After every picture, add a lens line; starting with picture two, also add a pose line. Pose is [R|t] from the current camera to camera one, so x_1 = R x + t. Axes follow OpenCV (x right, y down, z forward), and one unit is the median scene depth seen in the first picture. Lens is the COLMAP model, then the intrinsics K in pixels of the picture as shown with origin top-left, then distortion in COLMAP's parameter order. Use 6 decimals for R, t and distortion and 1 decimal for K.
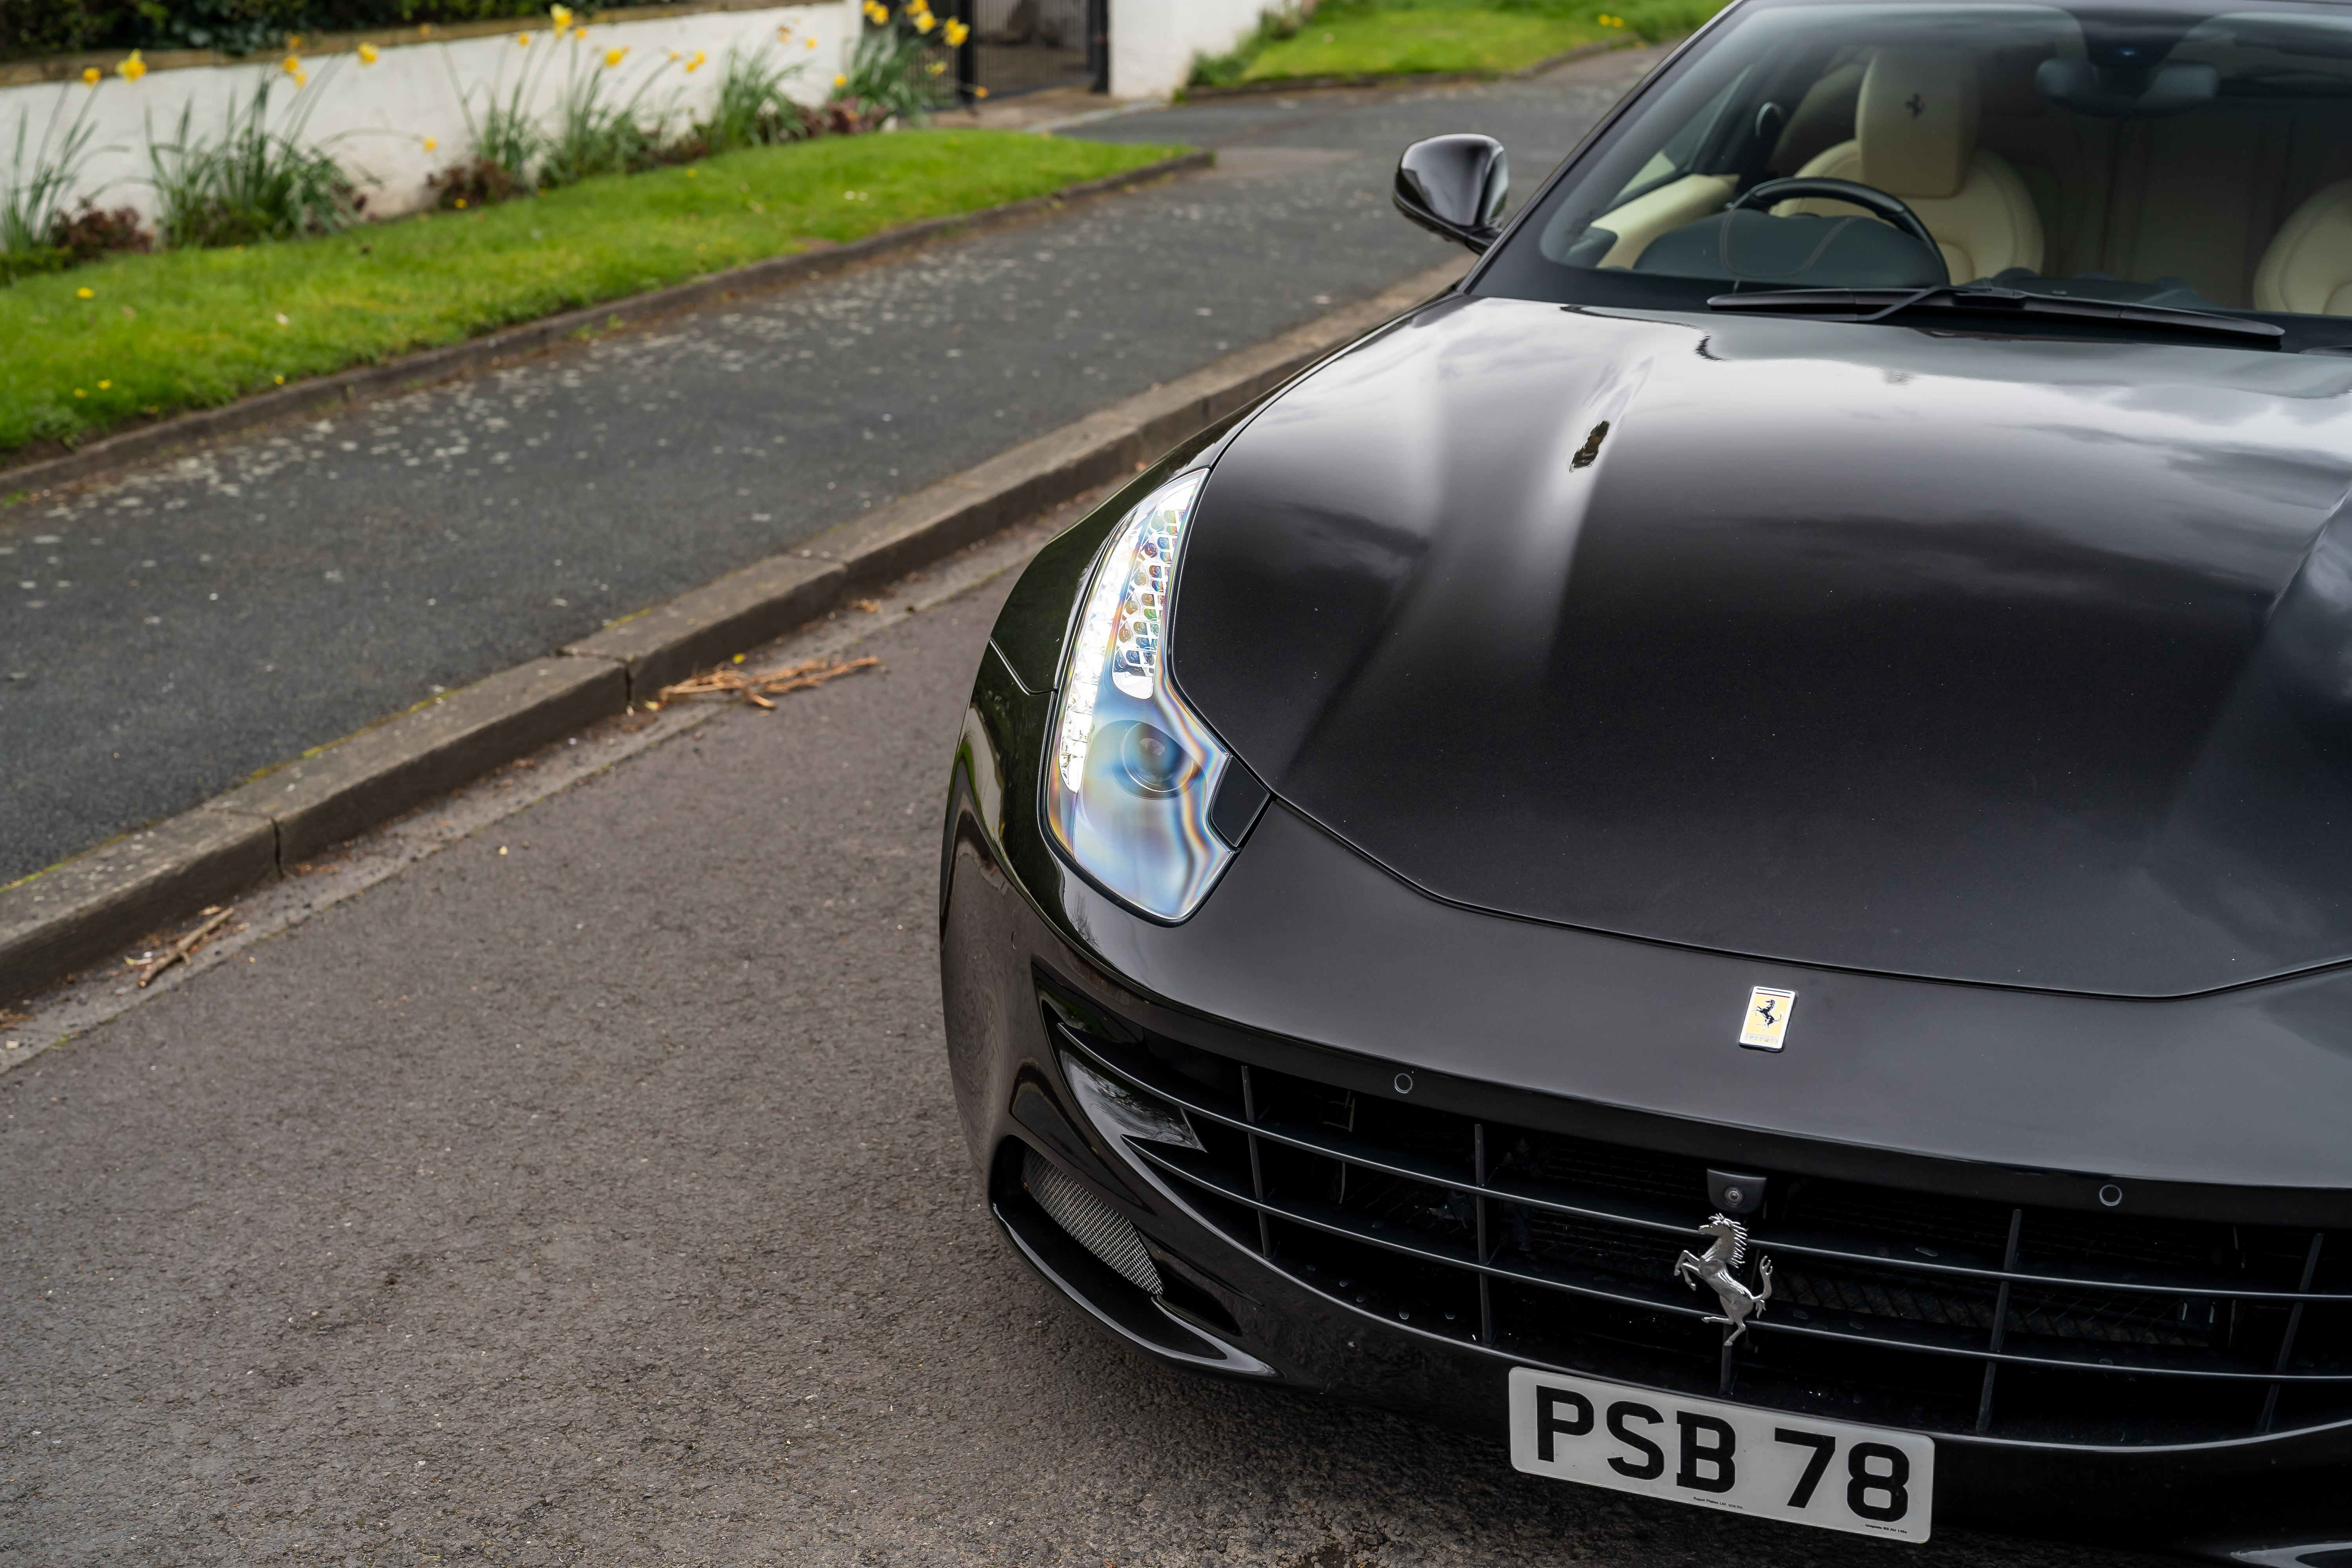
lens RADIAL K [[3249.7, 0, 1230.0], [0, 3249.7, 784.8], [0, 0, 1]] dist [-0.009794, 0.019430]
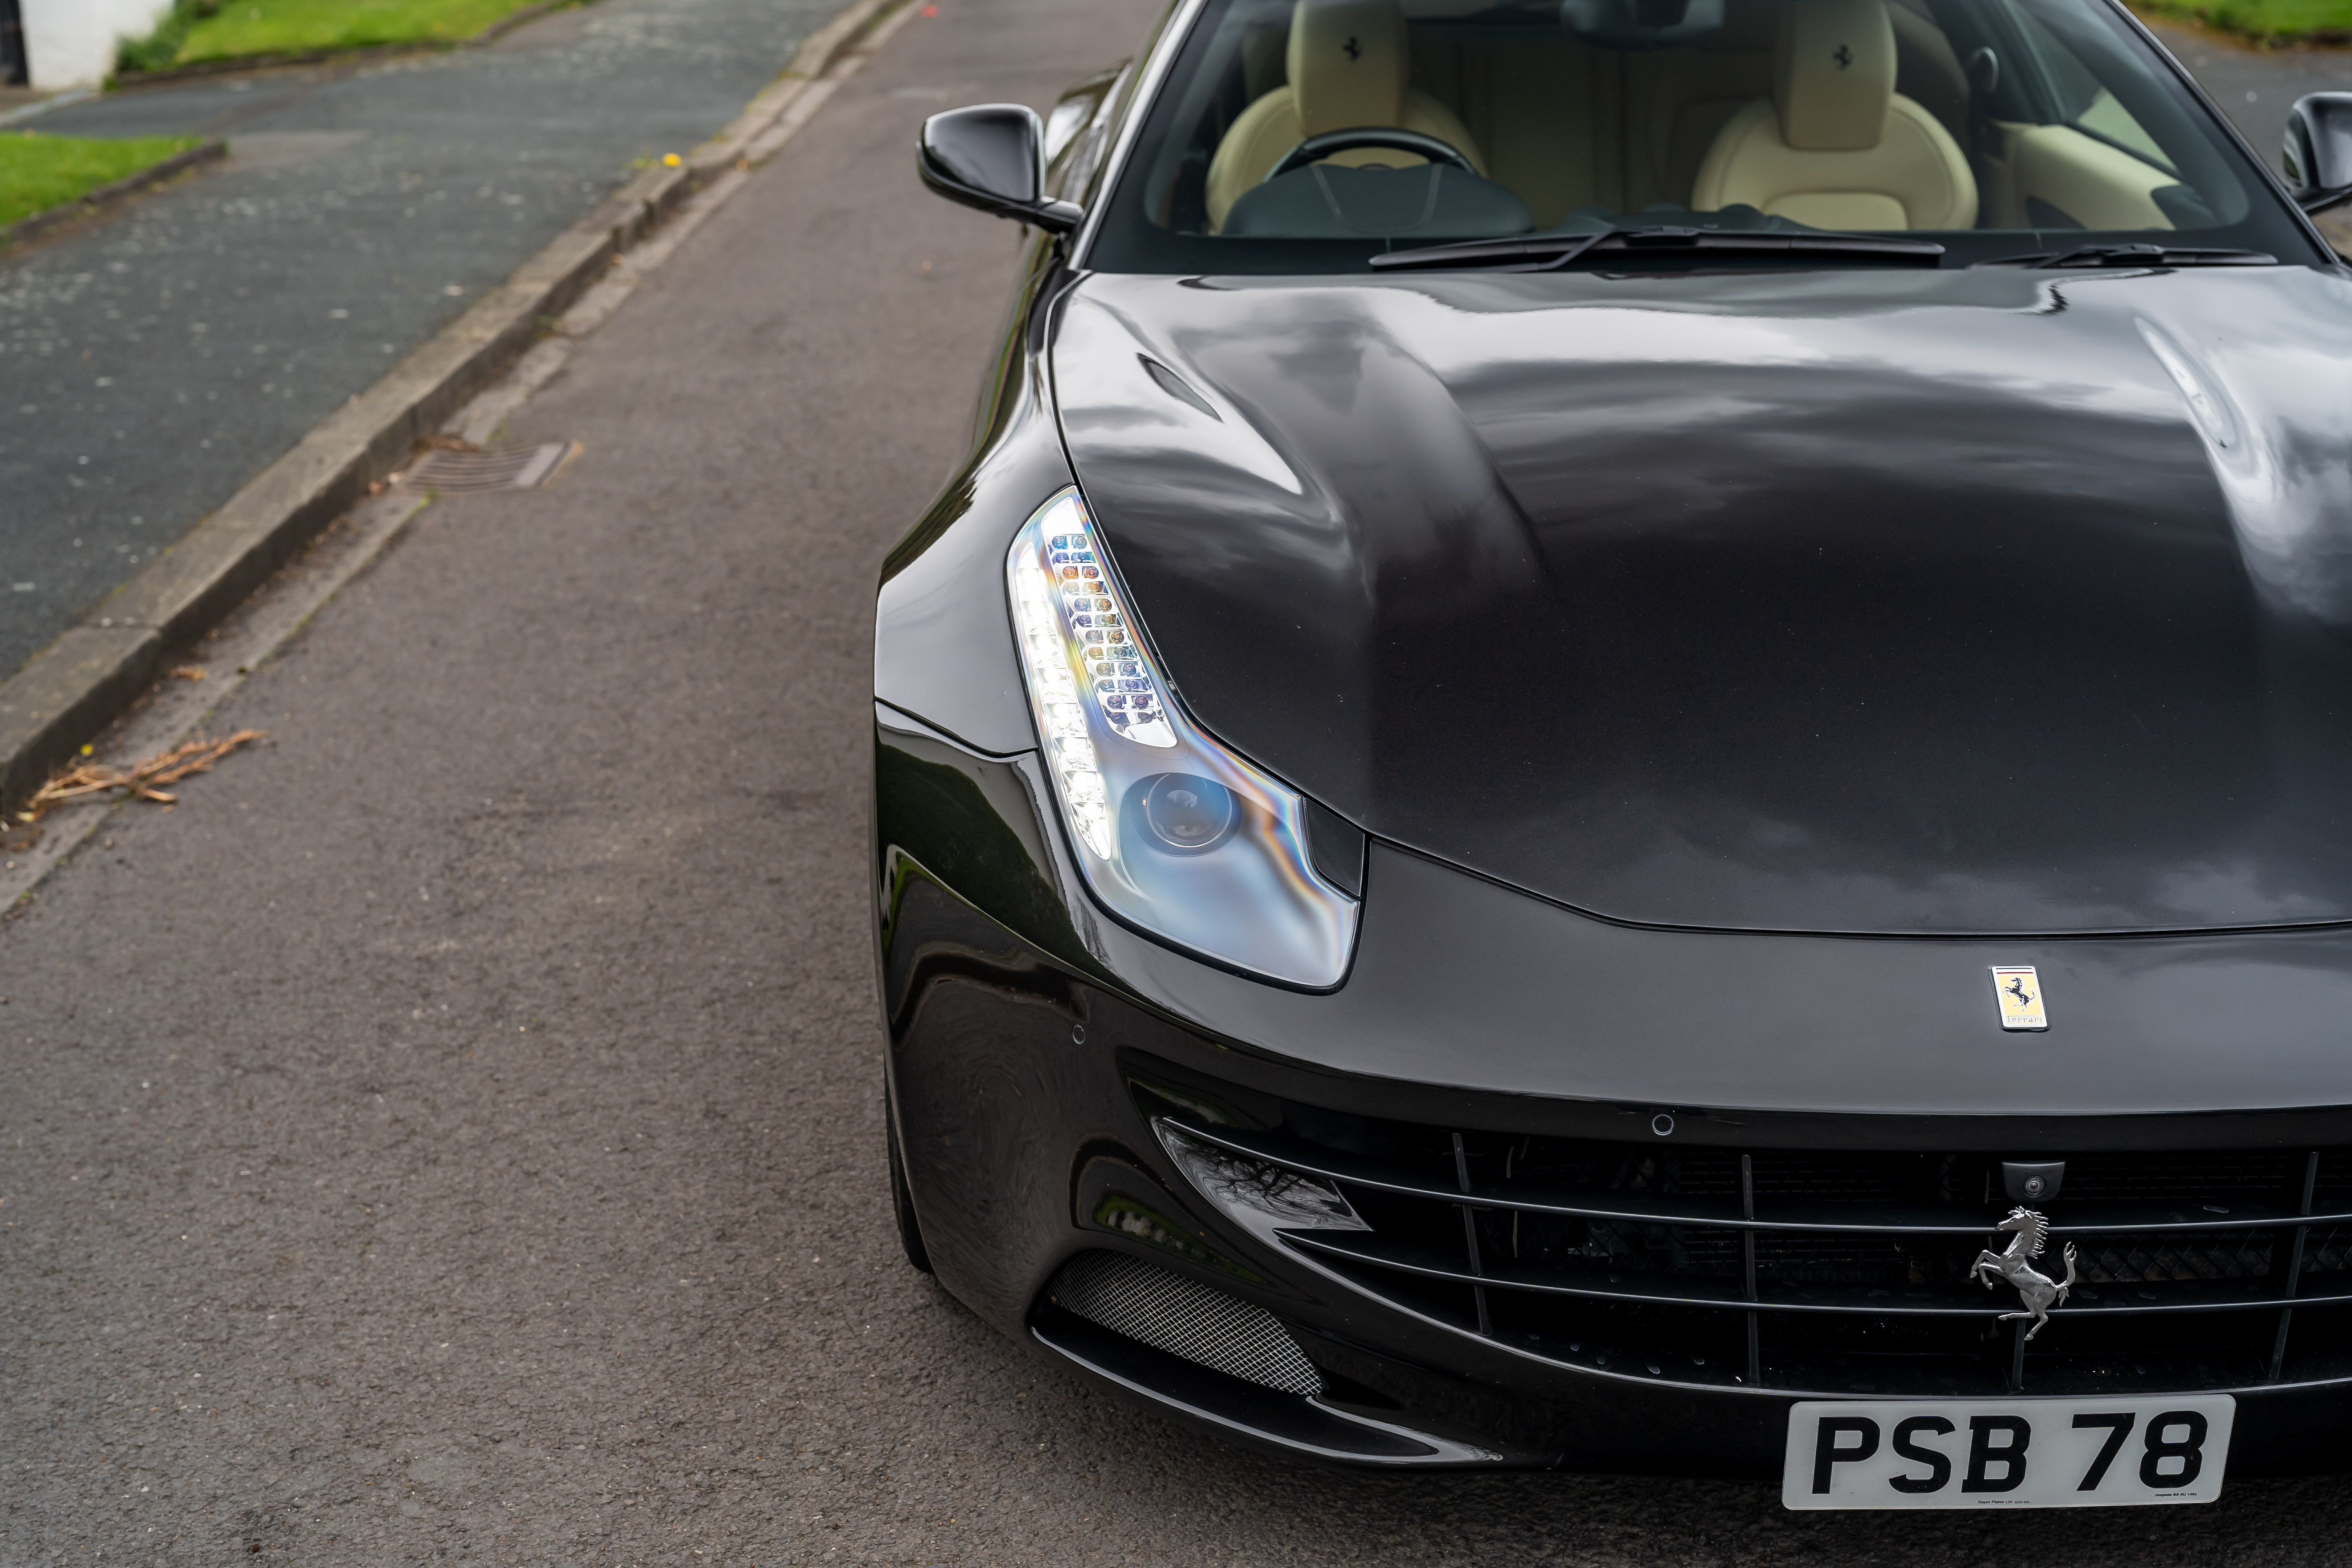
lens RADIAL K [[3245.3, 0, 1181.2], [0, 3245.3, 758.8], [0, 0, 1]] dist [0.006217, 0.003859]
pose [[0.936147, -0.125477, 0.328459, -0.340509], [0.123308, 0.991987, 0.027514, -0.050444], [-0.329279, 0.014745, 0.944118, 0.154525]]
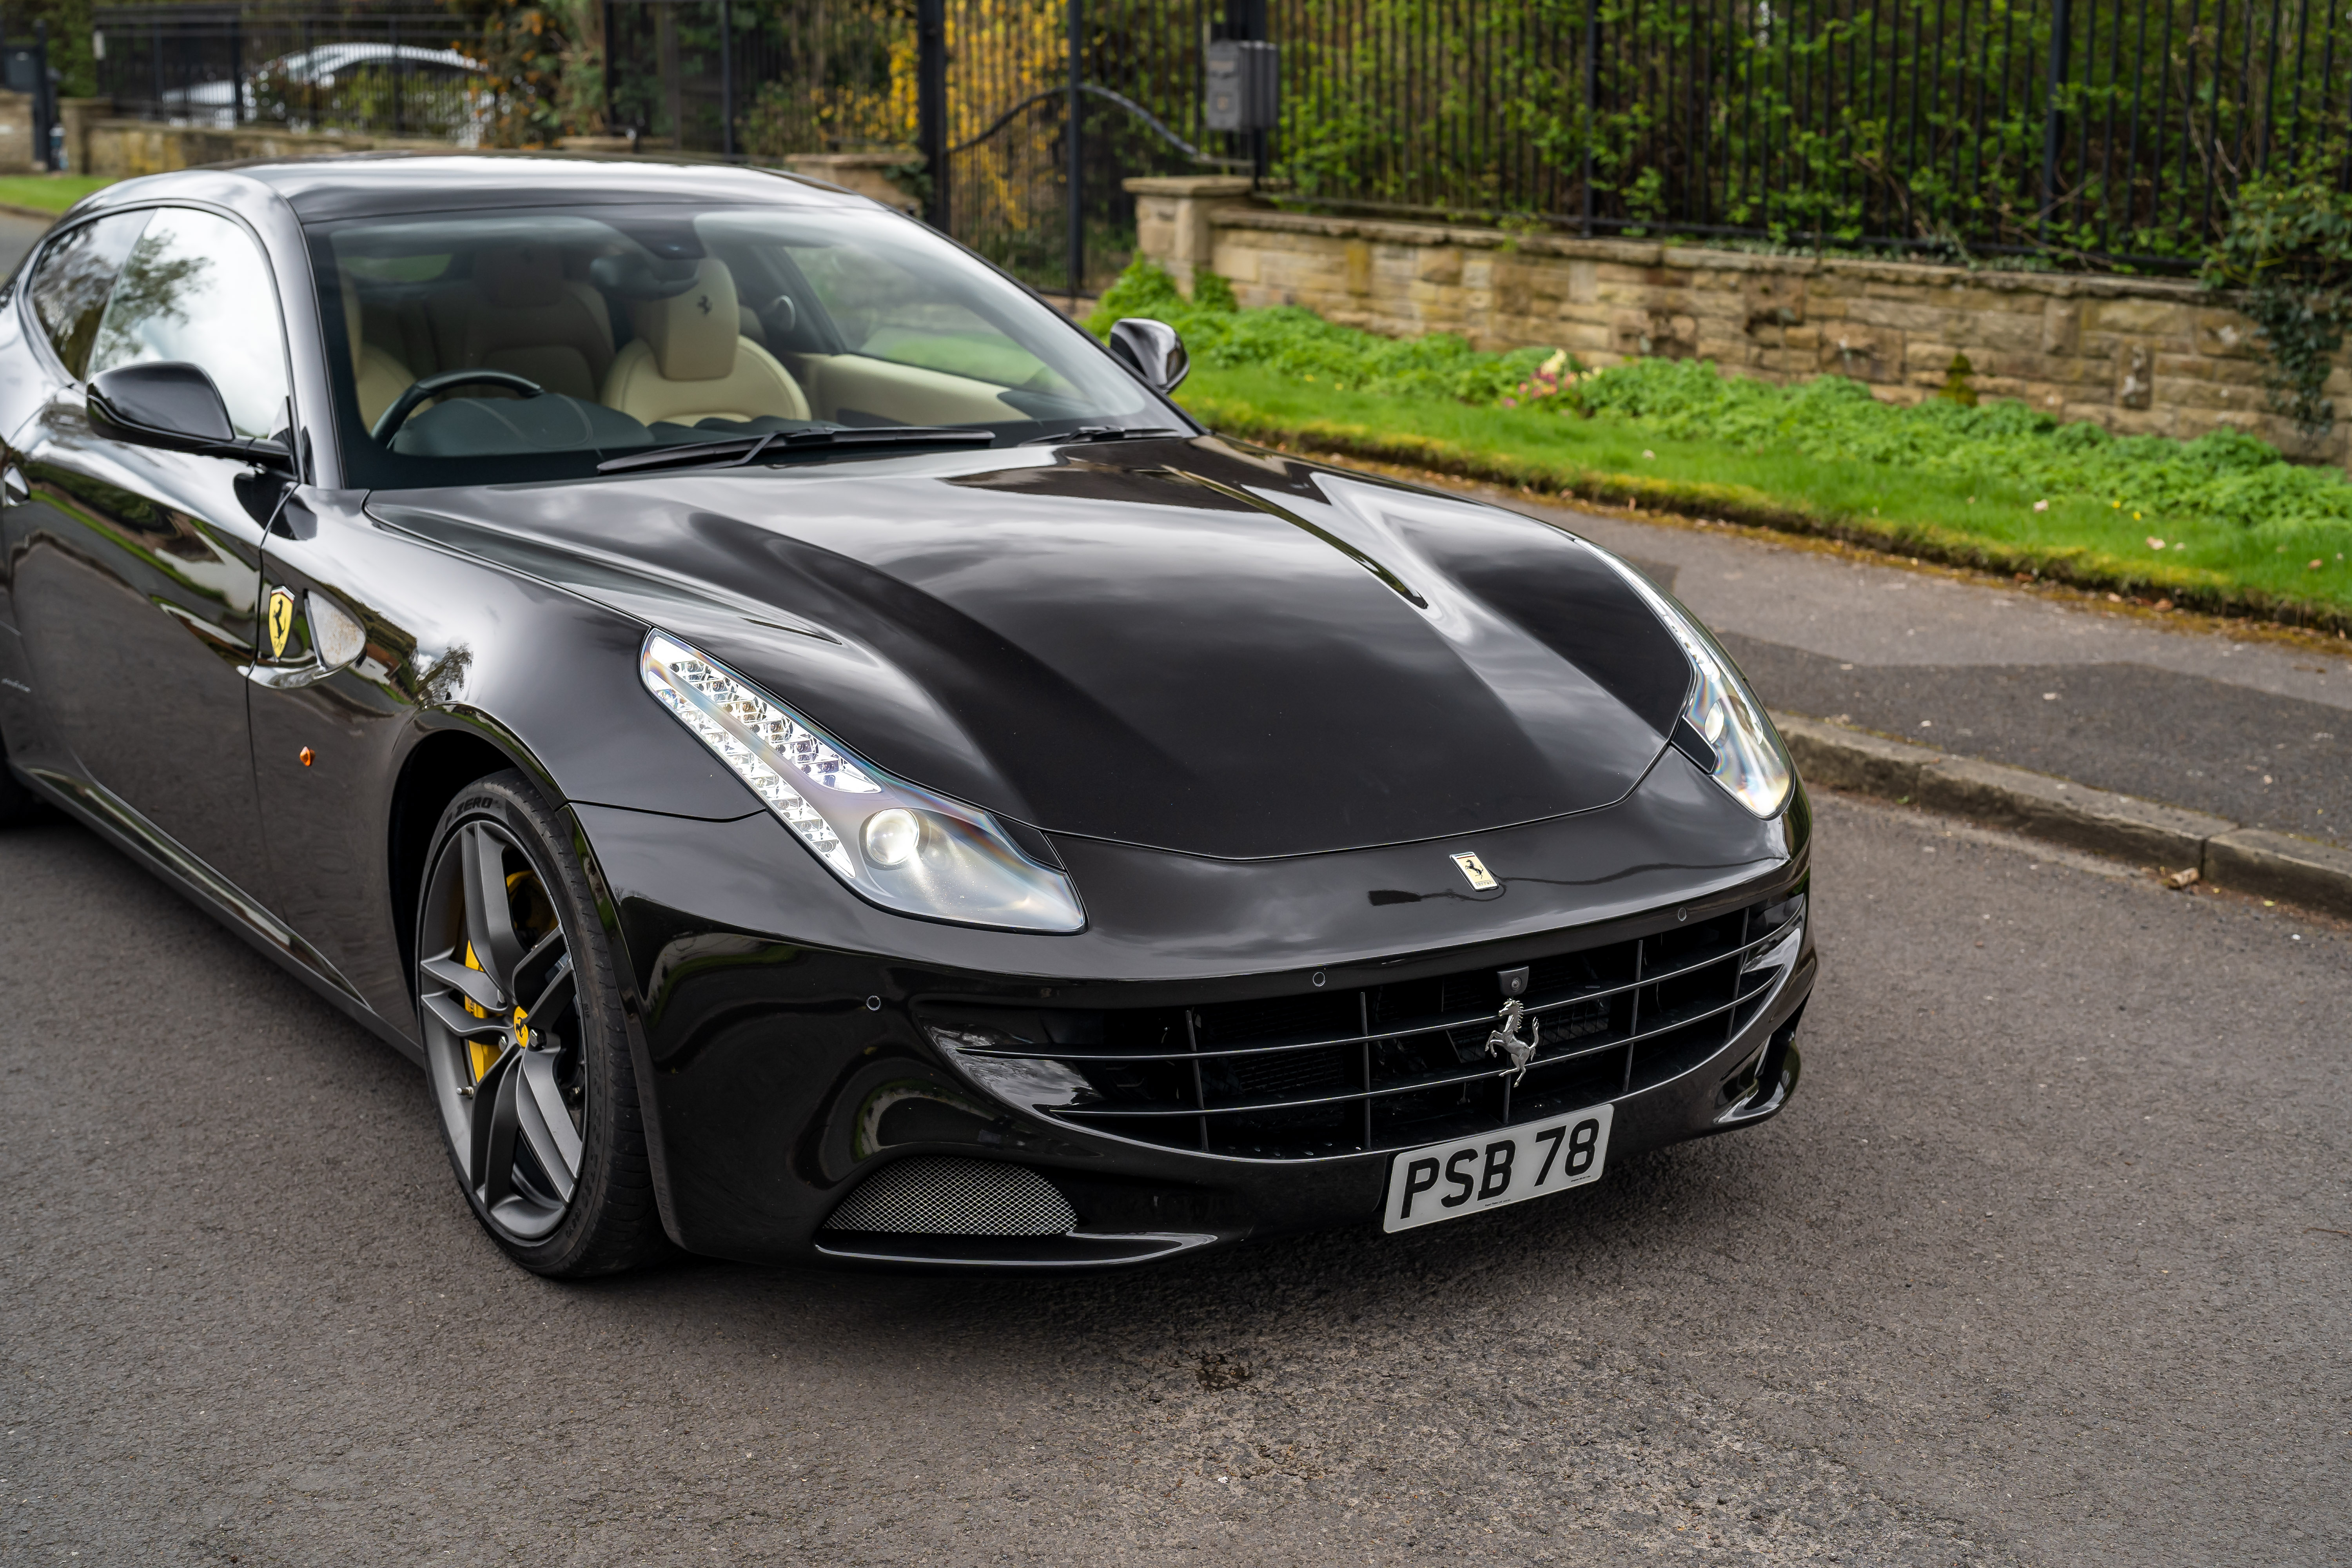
lens RADIAL K [[3234.7, 0, 1126.3], [0, 3234.7, 781.6], [0, 0, 1]] dist [0.002469, 0.000363]
pose [[0.583982, -0.187609, 0.789789, -1.001711], [0.232550, 0.970814, 0.058659, -0.085232], [-0.777743, 0.149410, 0.610567, 0.185541]]
